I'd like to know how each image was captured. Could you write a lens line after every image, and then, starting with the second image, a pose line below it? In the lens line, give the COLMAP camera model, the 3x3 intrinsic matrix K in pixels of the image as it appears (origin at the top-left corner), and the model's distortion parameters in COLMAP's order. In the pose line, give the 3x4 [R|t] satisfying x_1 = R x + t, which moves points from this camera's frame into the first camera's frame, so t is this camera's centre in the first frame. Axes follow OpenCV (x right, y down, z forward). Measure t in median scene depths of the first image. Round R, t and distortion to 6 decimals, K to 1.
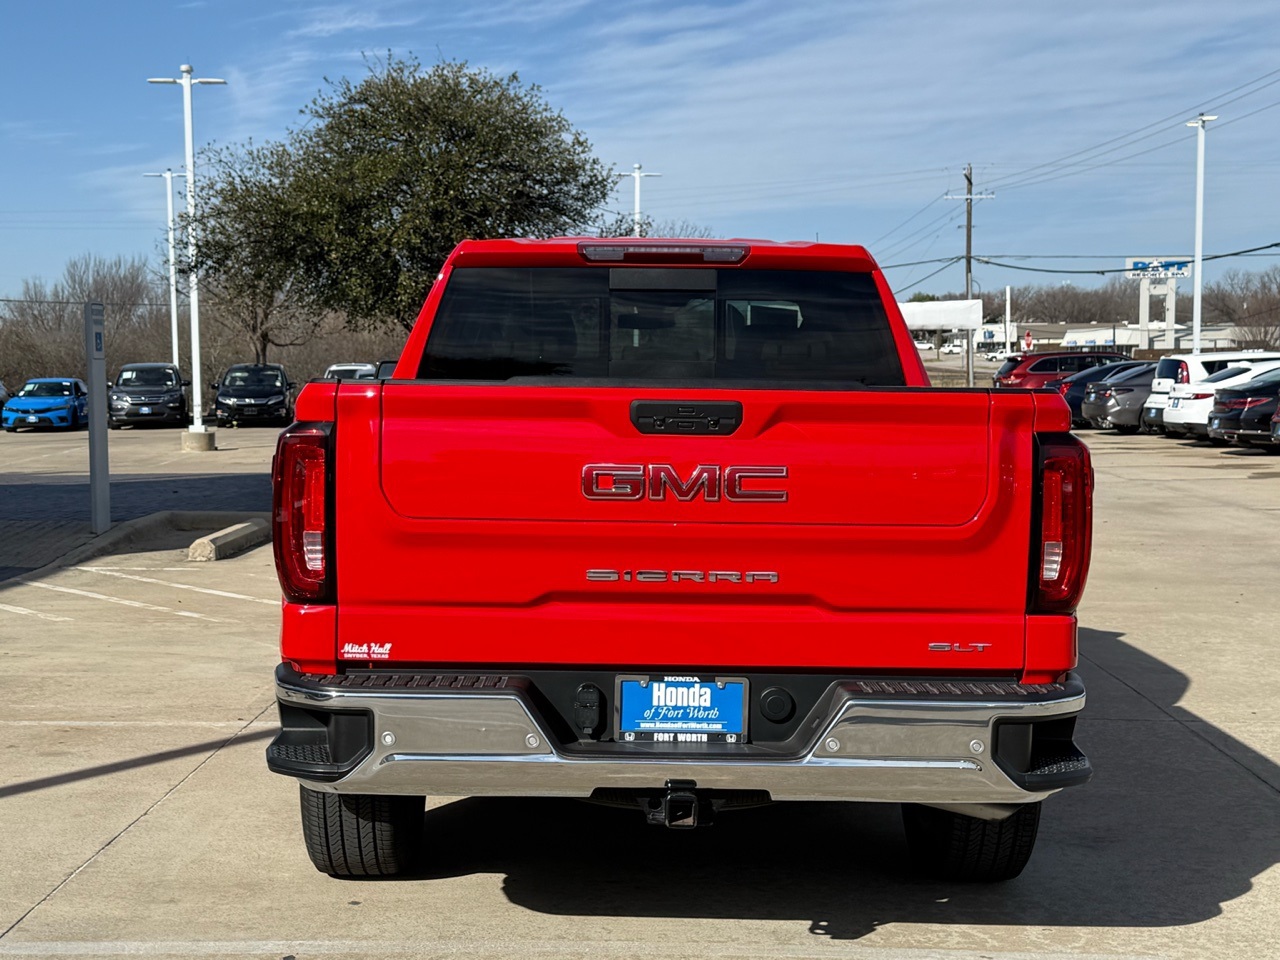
lens RADIAL K [[1804.6, 0, 640.0], [0, 1804.6, 480.0], [0, 0, 1]] dist [0.108082, -0.011574]
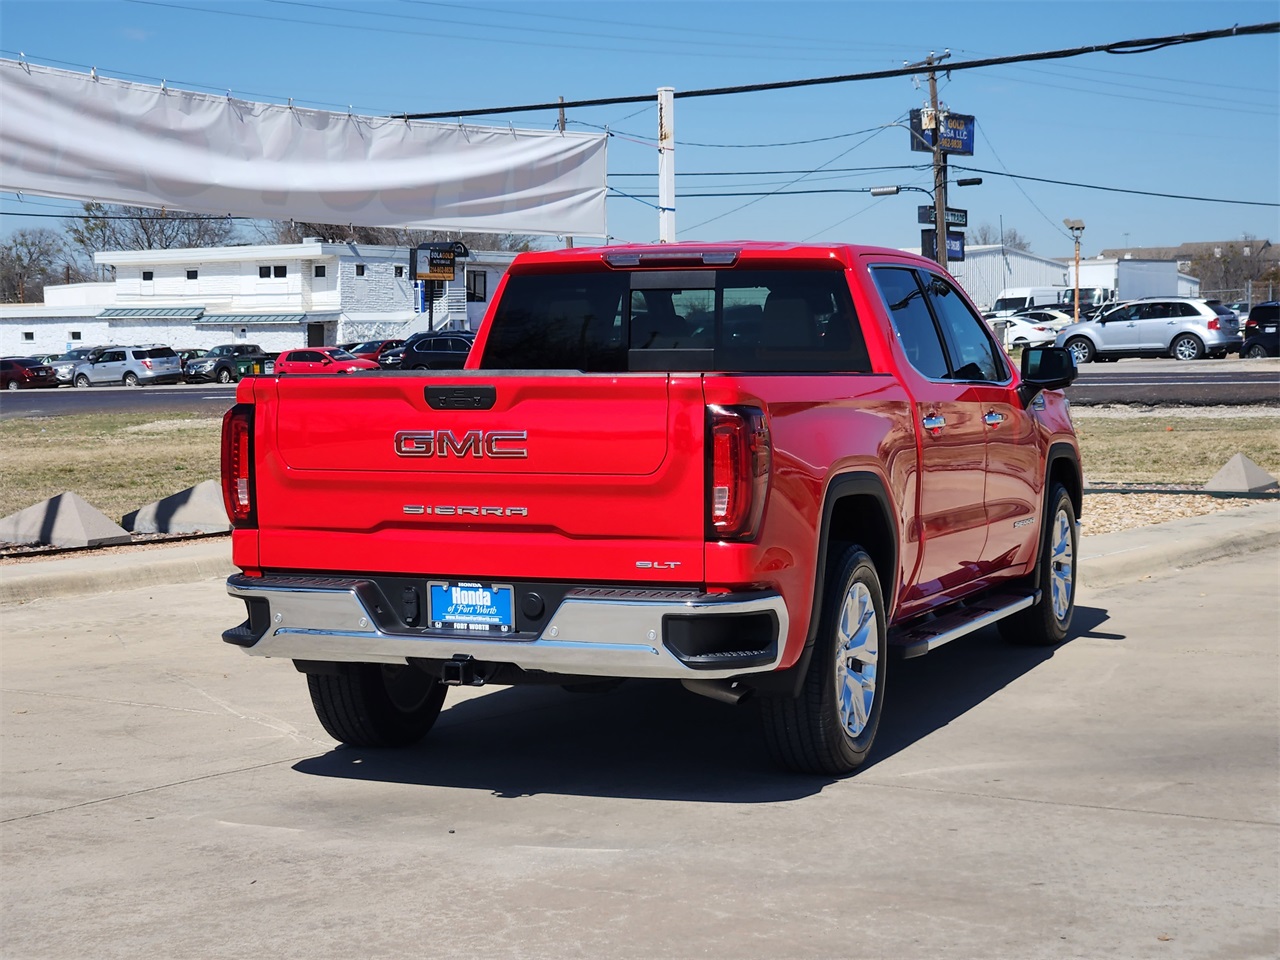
lens RADIAL K [[2459.7, 0, 632.9], [0, 2459.7, 427.5], [0, 0, 1]] dist [-0.586313, 6.390363]
pose [[0.924346, -0.008161, -0.381468, 0.742161], [0.000099, 0.999776, -0.021151, 0.024471], [0.381556, 0.019513, 0.924140, -0.606231]]
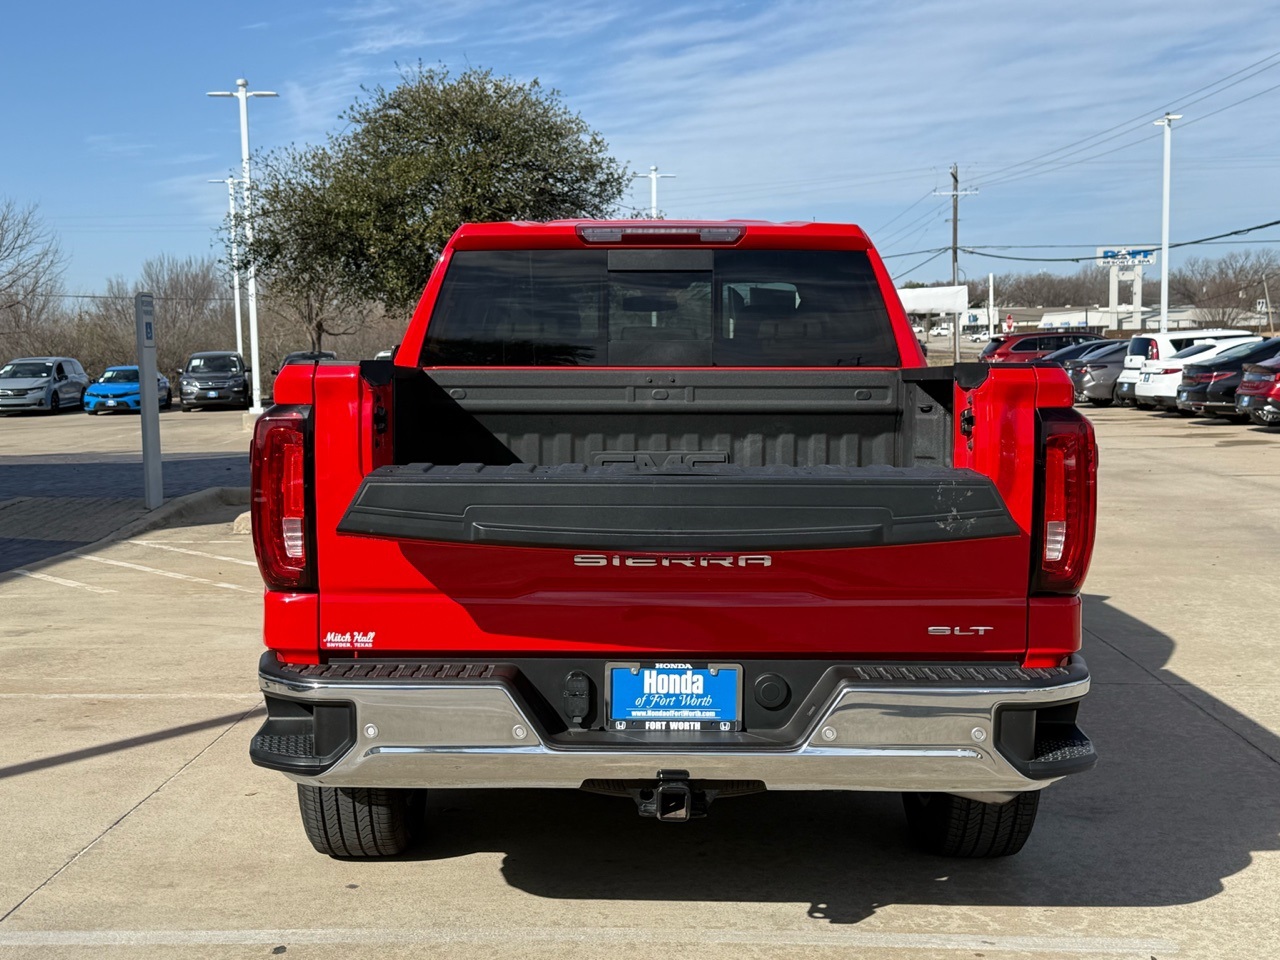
lens RADIAL K [[1608.0, 0, 645.0], [0, 1608.0, 483.2], [0, 0, 1]] dist [0.116916, -0.135828]
pose [[0.999900, -0.009576, -0.010440, 0.015234], [0.009776, 0.999766, 0.019298, -0.004340], [0.010253, -0.019398, 0.999759, 0.116323]]
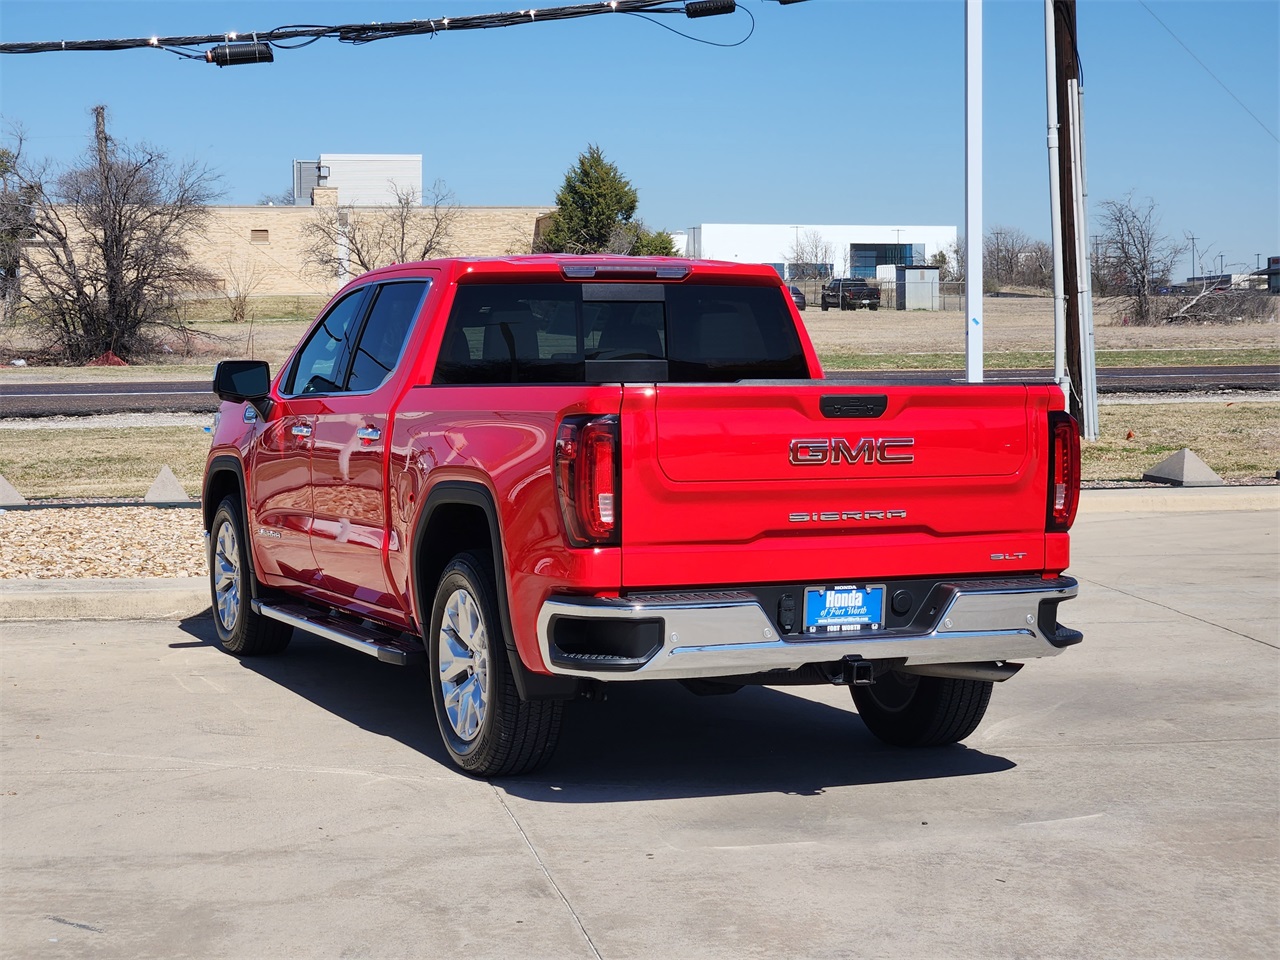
lens RADIAL K [[2459.7, 0, 632.9], [0, 2459.7, 427.5], [0, 0, 1]] dist [-0.586313, 6.390363]
pose [[0.926352, -0.025210, 0.375815, -0.744140], [0.033294, 0.999333, -0.015031, 0.005157], [-0.375185, 0.026436, 0.926573, -0.645691]]
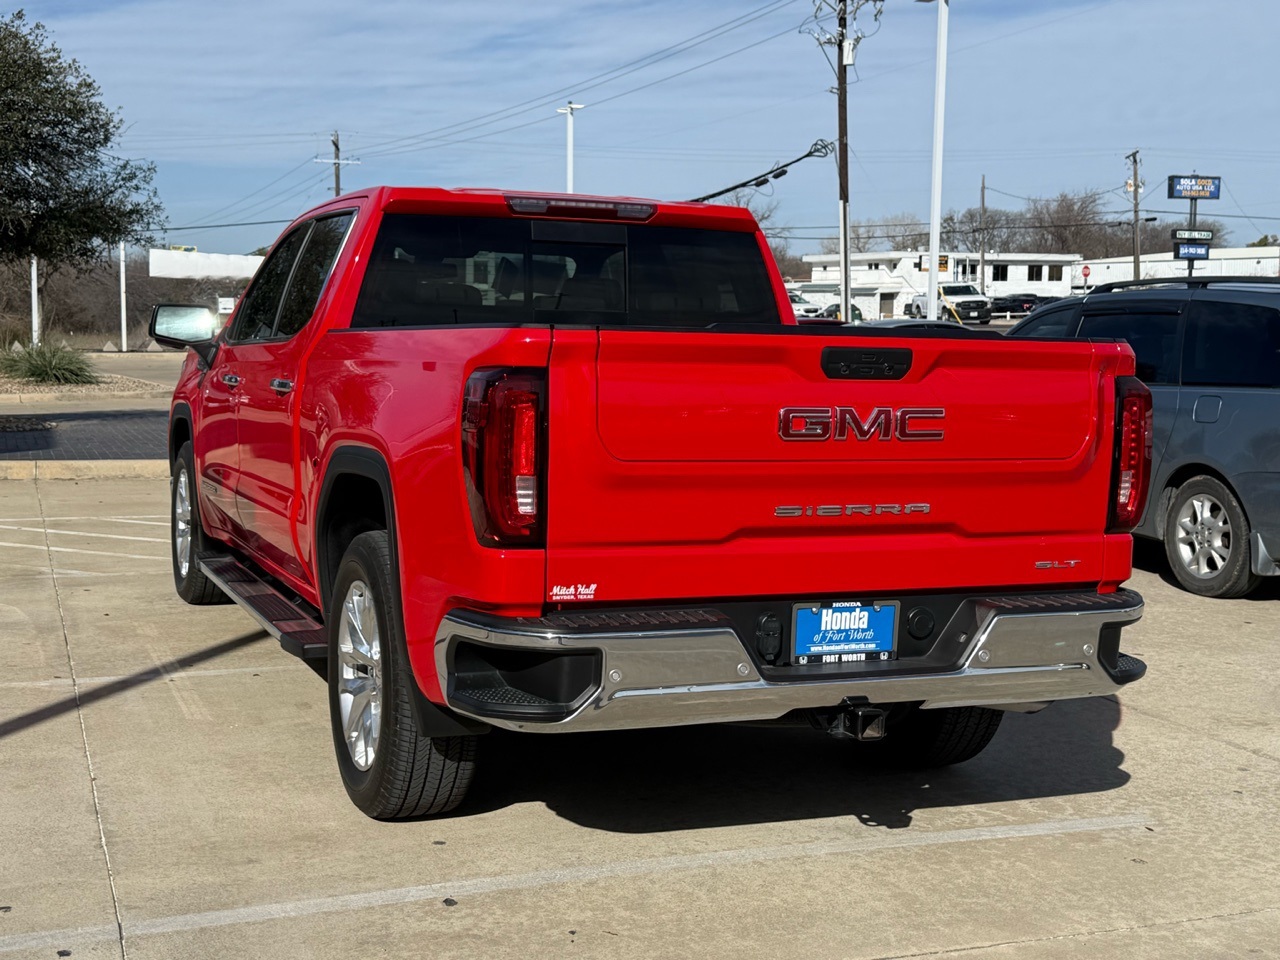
lens RADIAL K [[1640.5, 0, 640.0], [0, 1640.5, 480.0], [0, 0, 1]] dist [0.109003, -0.010836]
pose [[0.924006, -0.022471, 0.381717, -0.402462], [0.009022, 0.999275, 0.036987, -0.002146], [-0.382271, -0.030733, 0.923539, 0.116454]]
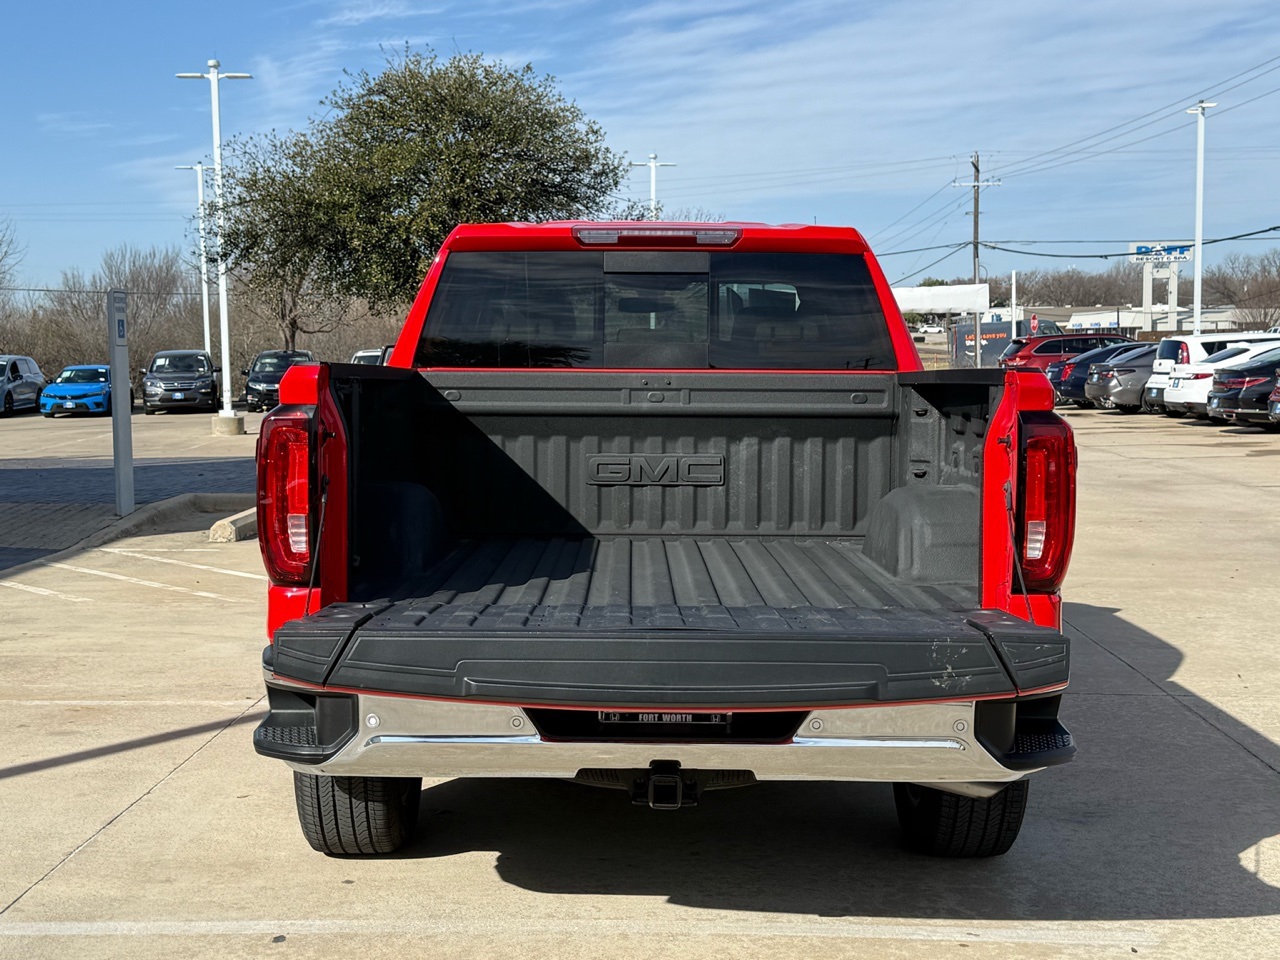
lens RADIAL K [[1743.9, 0, 650.7], [0, 1743.9, 478.0], [0, 0, 1]] dist [0.100861, -0.020726]
pose [[0.999970, -0.005142, -0.005823, 0.017788], [0.005199, 0.999938, 0.009855, -0.000211], [0.005772, -0.009885, 0.999934, 0.028691]]
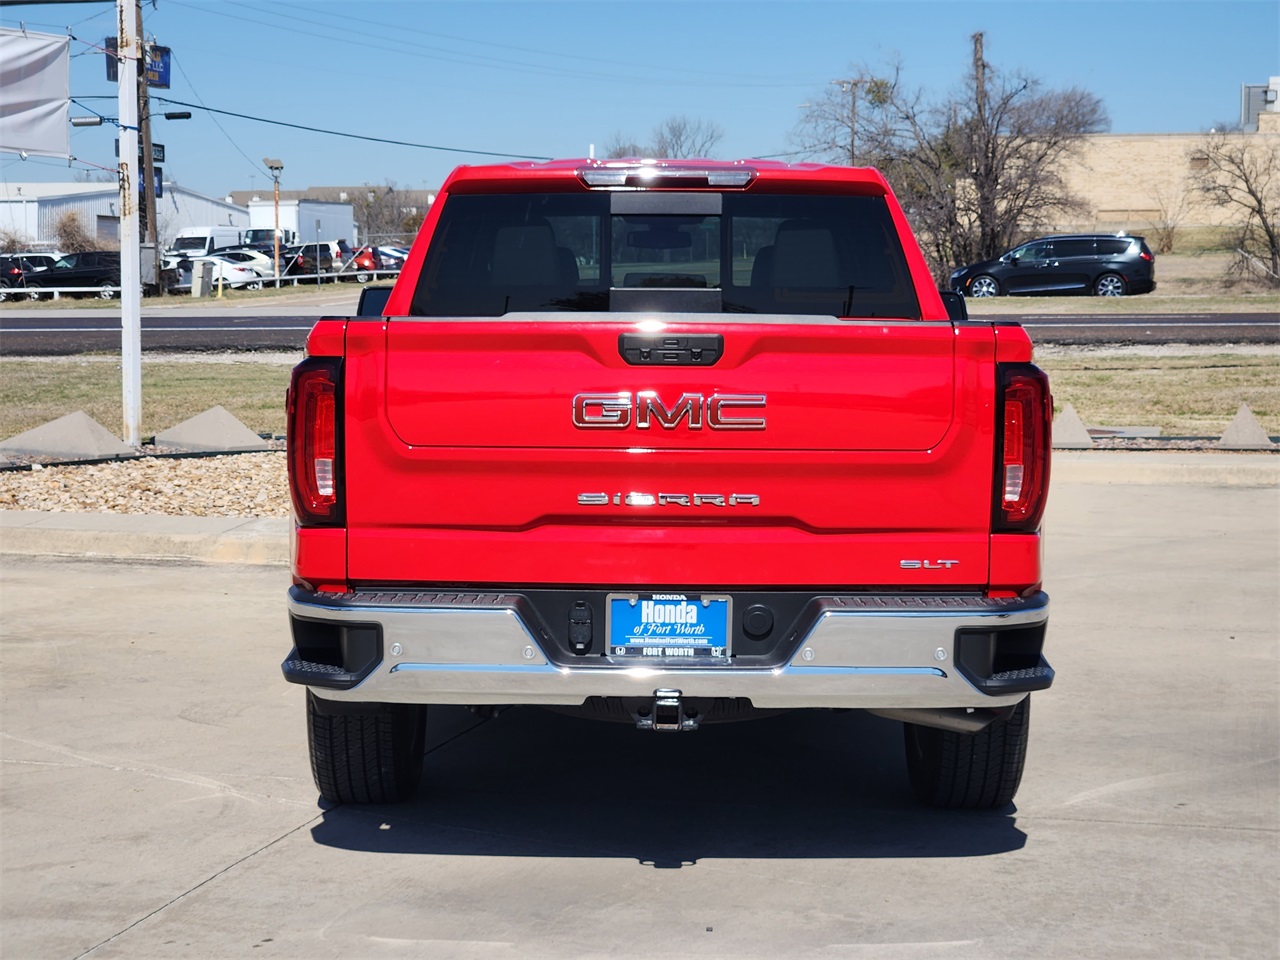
lens RADIAL K [[2459.7, 0, 632.9], [0, 2459.7, 427.5], [0, 0, 1]] dist [-0.586313, 6.390363]
pose [[0.999599, -0.005997, -0.027662, 0.036283], [0.006114, 0.999973, 0.004159, 0.003969], [0.027637, -0.004327, 0.999609, -0.376172]]
